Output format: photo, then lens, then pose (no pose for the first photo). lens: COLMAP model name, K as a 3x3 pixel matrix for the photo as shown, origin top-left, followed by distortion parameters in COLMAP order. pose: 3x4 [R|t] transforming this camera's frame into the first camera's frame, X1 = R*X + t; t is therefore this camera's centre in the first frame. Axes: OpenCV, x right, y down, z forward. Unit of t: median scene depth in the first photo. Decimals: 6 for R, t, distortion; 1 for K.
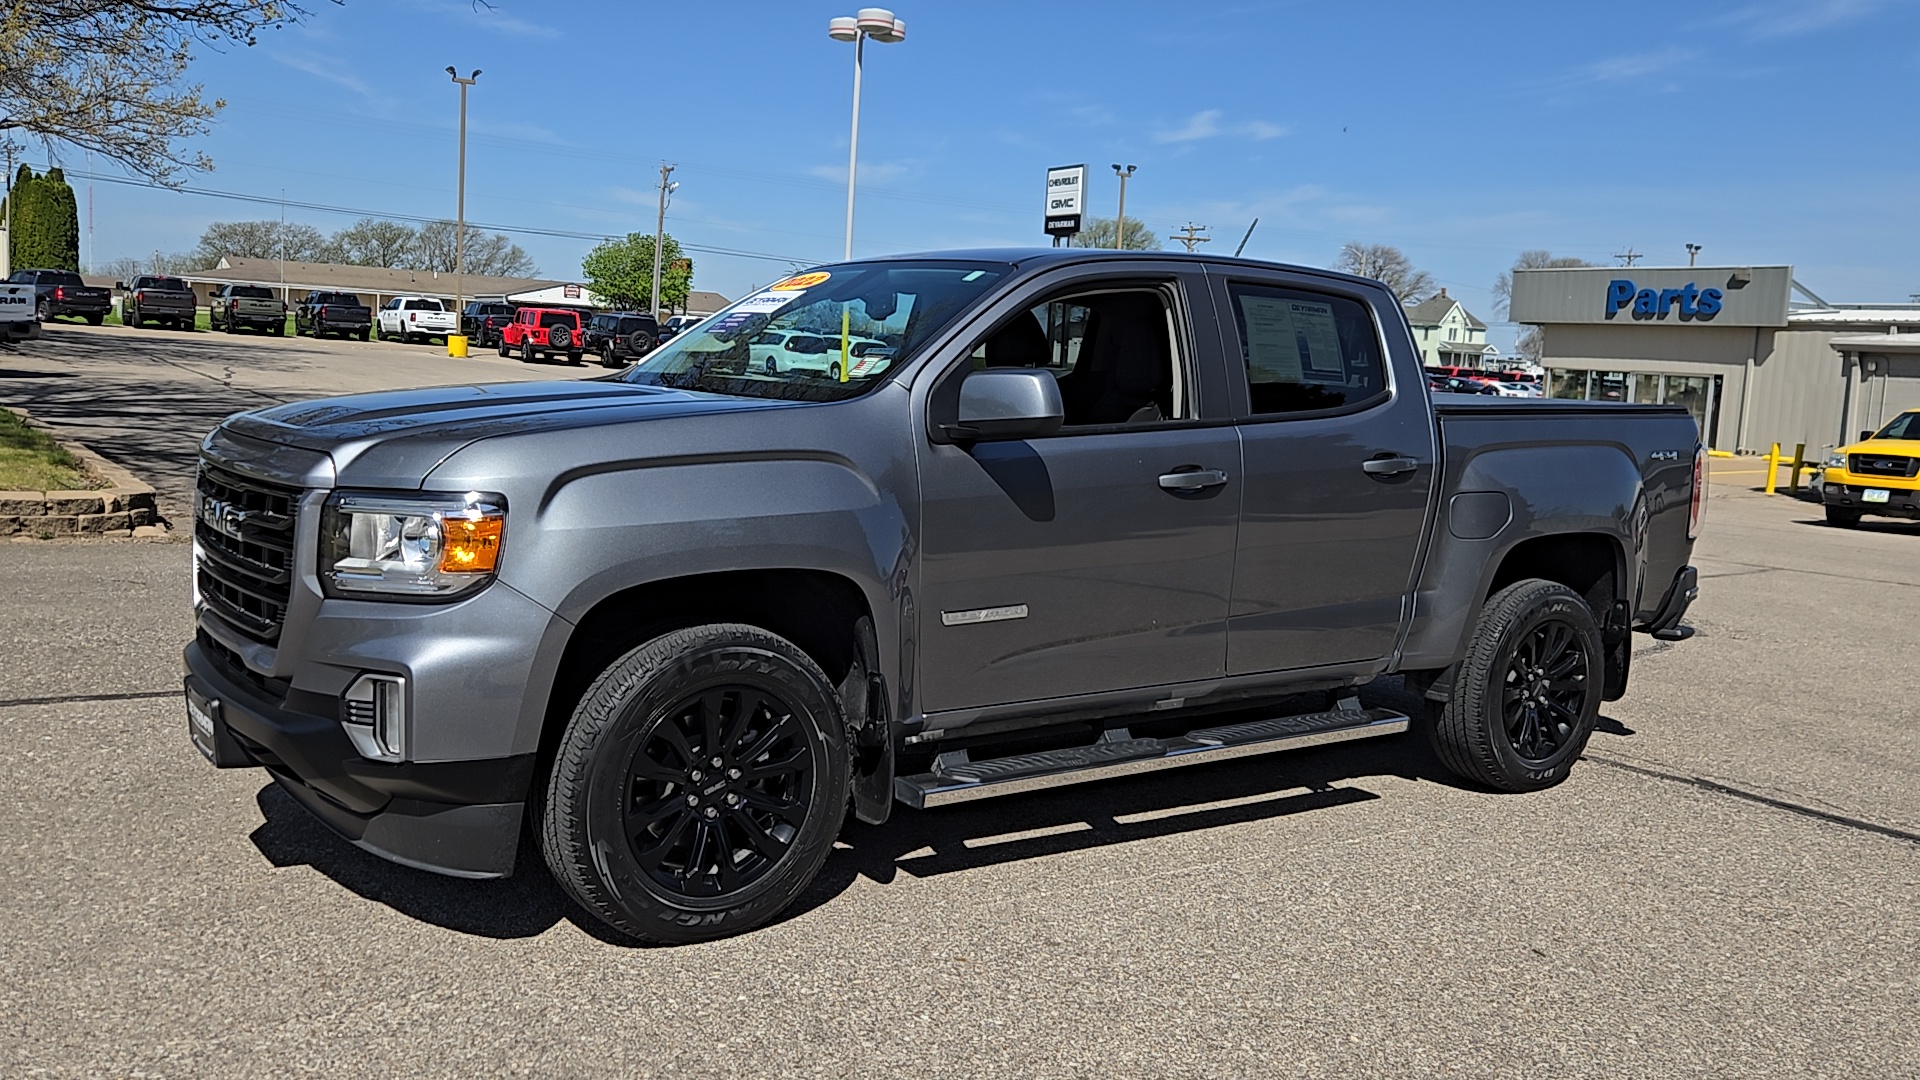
lens RADIAL K [[1615.4, 0, 954.4], [0, 1615.4, 538.5], [0, 0, 1]] dist [0.005022, -0.003522]
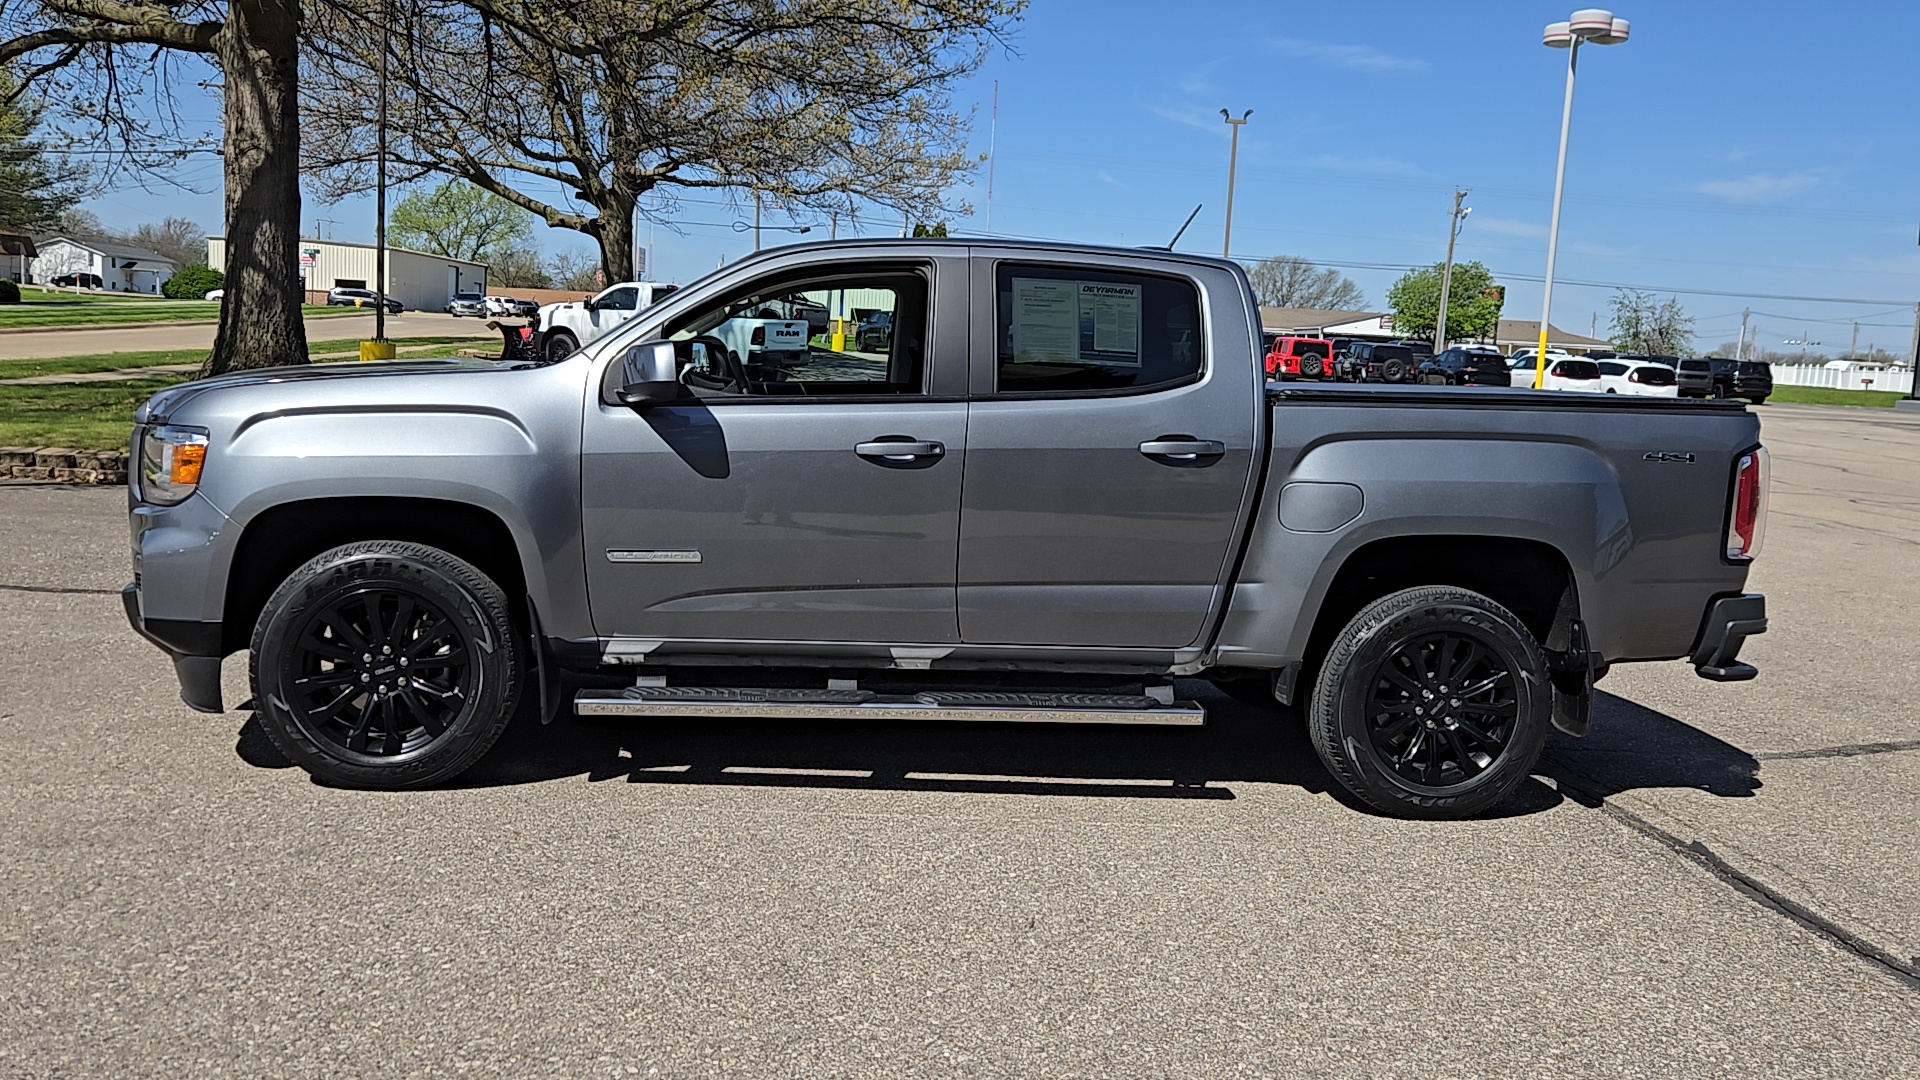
lens RADIAL K [[1627.2, 0, 956.4], [0, 1627.2, 534.6], [0, 0, 1]] dist [-0.001812, -0.000160]
pose [[0.861855, 0.048223, -0.504857, 0.147629], [-0.060612, 0.998128, -0.008132, 0.005238], [0.503520, 0.037609, 0.863164, 0.019470]]
